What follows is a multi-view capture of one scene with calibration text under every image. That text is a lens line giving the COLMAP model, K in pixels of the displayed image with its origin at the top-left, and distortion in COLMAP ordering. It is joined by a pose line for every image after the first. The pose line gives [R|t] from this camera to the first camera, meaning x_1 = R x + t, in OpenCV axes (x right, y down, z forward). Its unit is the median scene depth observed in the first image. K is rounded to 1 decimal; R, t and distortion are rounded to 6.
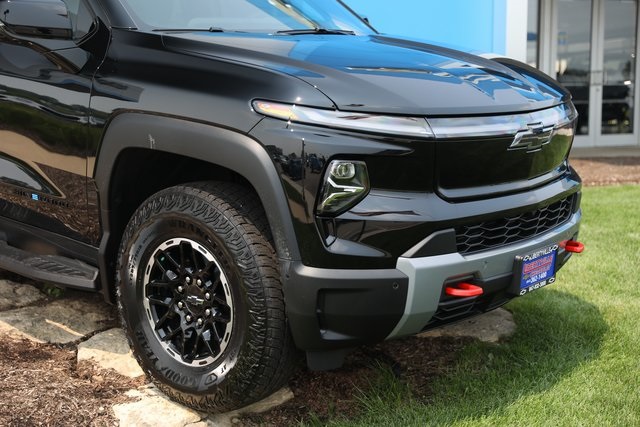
lens RADIAL K [[1000.1, 0, 320.0], [0, 1000.1, 213.5], [0, 0, 1]] dist [0.106821, 0.053652]
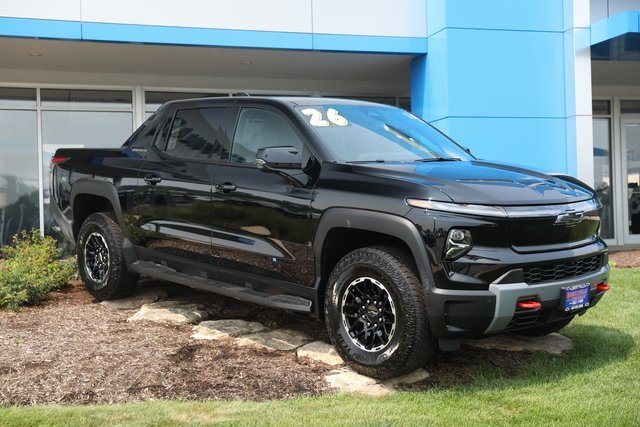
lens RADIAL K [[868.5, 0, 301.6], [0, 868.5, 212.8], [0, 0, 1]] dist [0.082127, 0.036770]
pose [[0.989324, -0.017756, -0.144649, -0.023960], [0.001338, 0.993615, -0.112815, 0.082663], [0.145729, 0.111417, 0.983031, -0.530781]]
